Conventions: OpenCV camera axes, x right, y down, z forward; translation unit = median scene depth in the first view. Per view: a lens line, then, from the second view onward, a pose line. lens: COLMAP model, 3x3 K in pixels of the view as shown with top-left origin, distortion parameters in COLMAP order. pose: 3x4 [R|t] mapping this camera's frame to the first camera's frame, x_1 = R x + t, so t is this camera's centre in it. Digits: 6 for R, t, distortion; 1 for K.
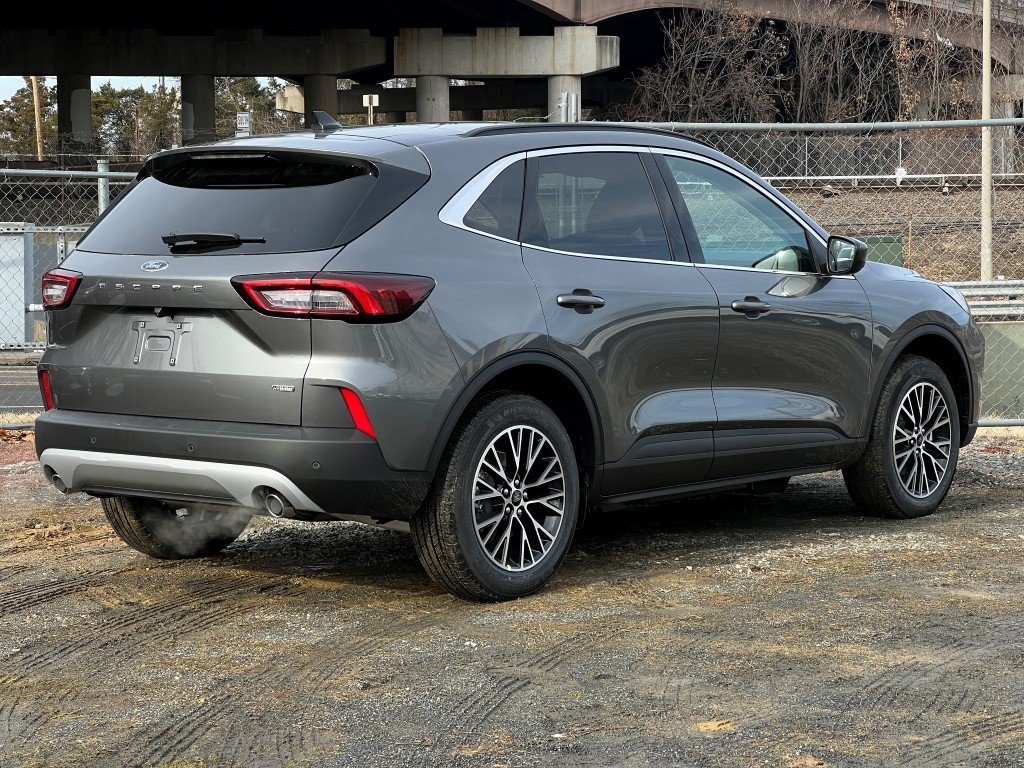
lens RADIAL K [[2509.9, 0, 511.2], [0, 2509.9, 385.9], [0, 0, 1]] dist [0.014781, 0.000000]
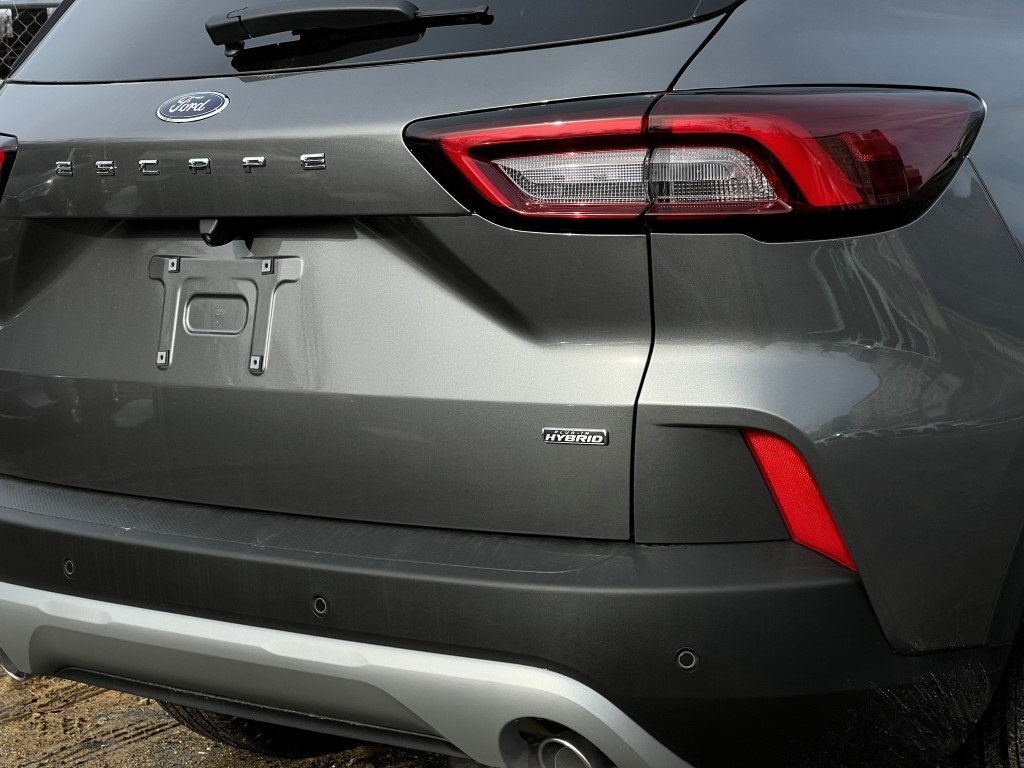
lens RADIAL K [[2509.9, 0, 513.0], [0, 2509.9, 383.5], [0, 0, 1]] dist [0.014781, 0.000000]
pose [[0.997421, -0.053790, -0.047528, -0.081481], [0.056548, 0.996670, 0.058744, -0.026937], [0.044210, -0.061280, 0.997141, 0.646875]]
